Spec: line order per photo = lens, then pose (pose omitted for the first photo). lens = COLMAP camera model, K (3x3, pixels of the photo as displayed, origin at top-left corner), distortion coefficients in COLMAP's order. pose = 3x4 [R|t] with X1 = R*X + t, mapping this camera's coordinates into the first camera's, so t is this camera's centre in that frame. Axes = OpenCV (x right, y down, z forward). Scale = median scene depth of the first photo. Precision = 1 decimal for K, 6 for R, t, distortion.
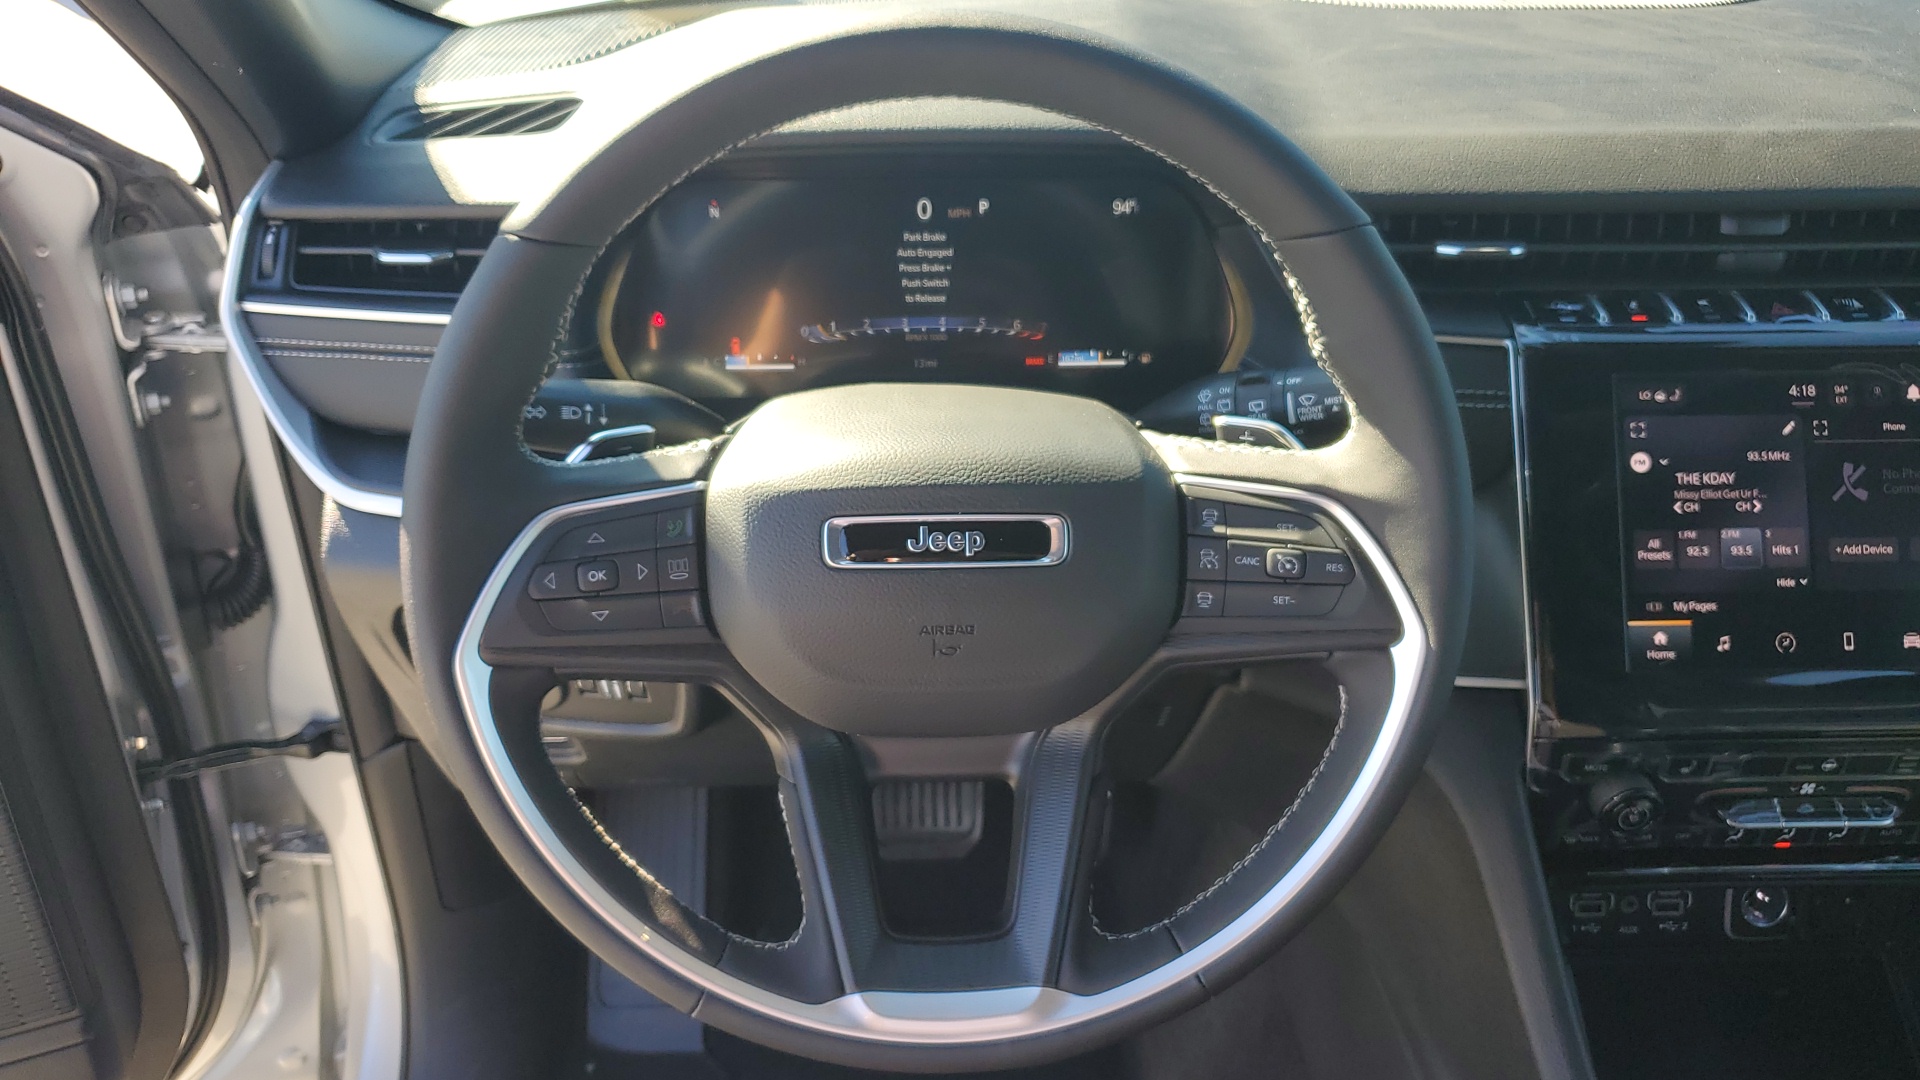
lens RADIAL K [[1282.9, 0, 975.0], [0, 1282.9, 558.4], [0, 0, 1]] dist [-0.001098, 0.002493]
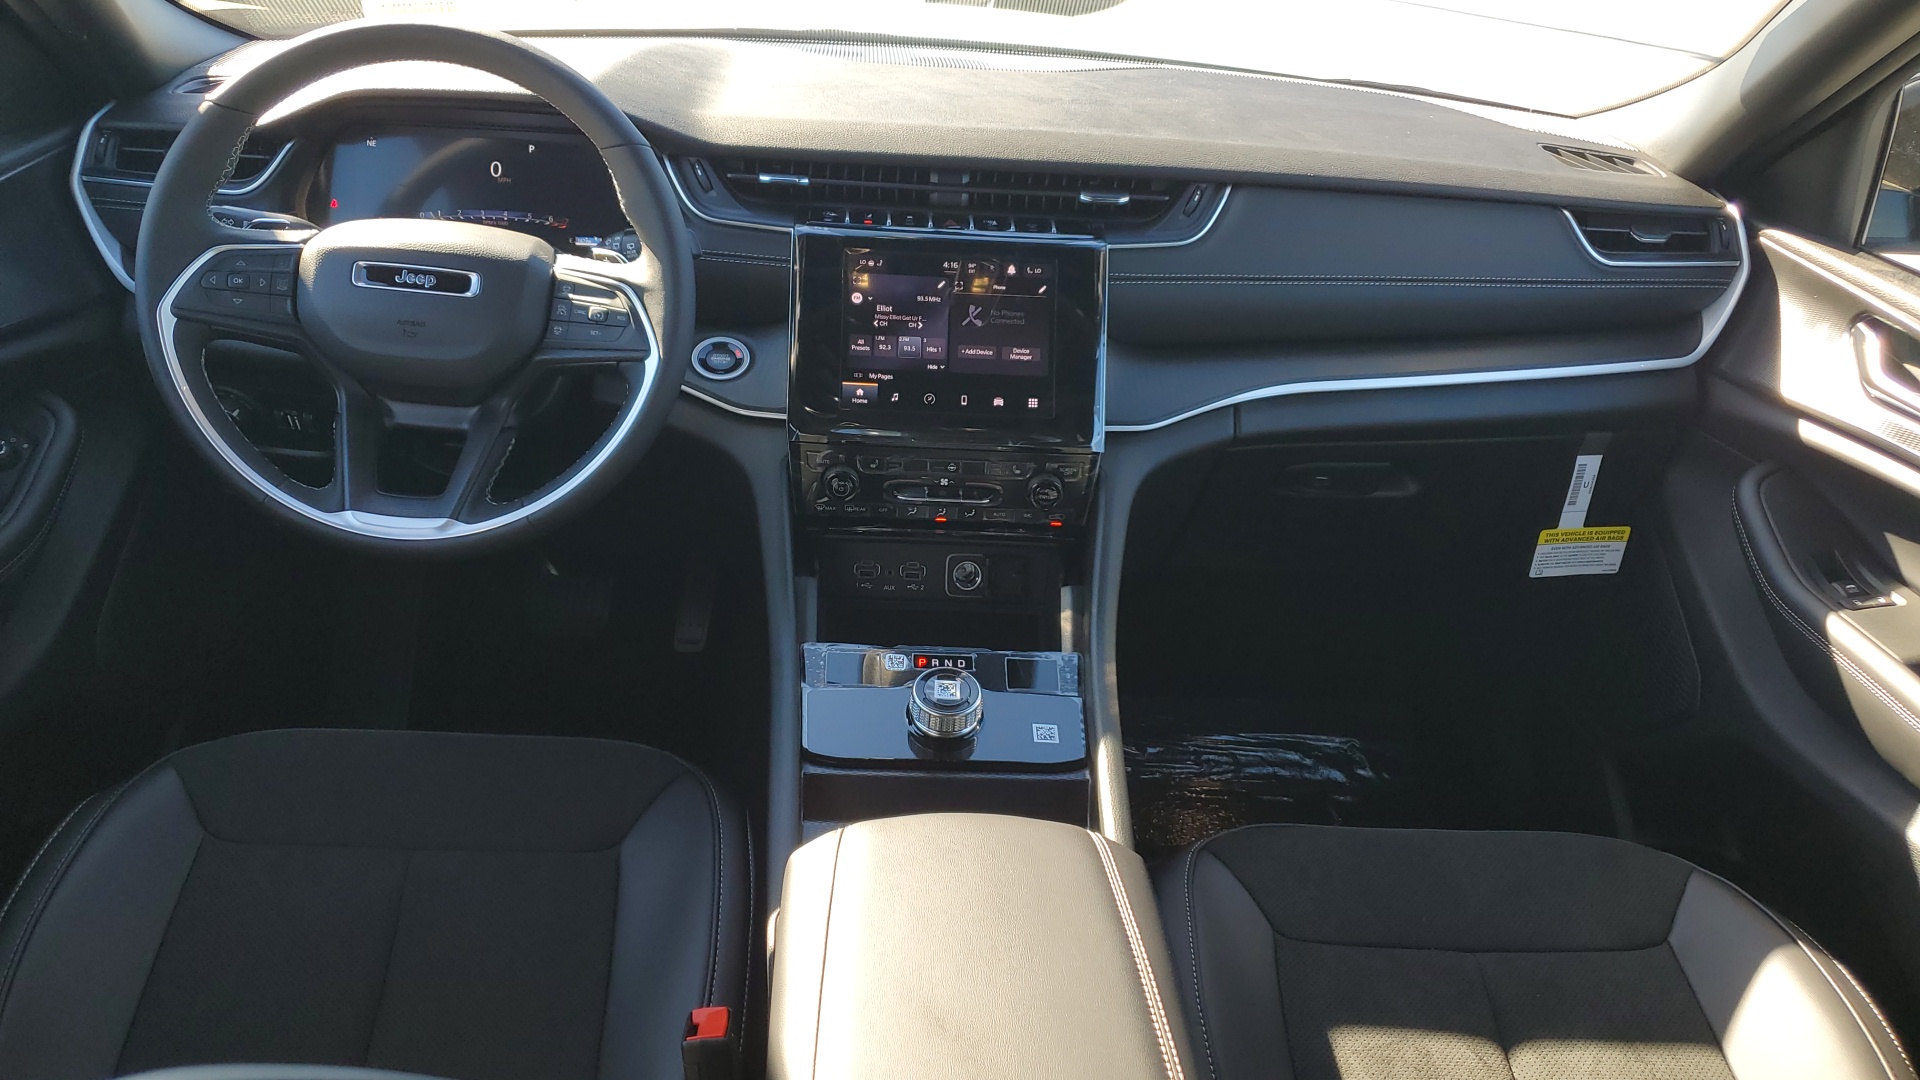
lens RADIAL K [[1476.4, 0, 951.9], [0, 1476.4, 557.2], [0, 0, 1]] dist [0.063102, -0.030171]
pose [[0.999042, 0.043573, 0.004094, 0.669010], [-0.043243, 0.997208, -0.060887, 0.421093], [-0.006736, 0.060651, 0.998136, -1.099685]]
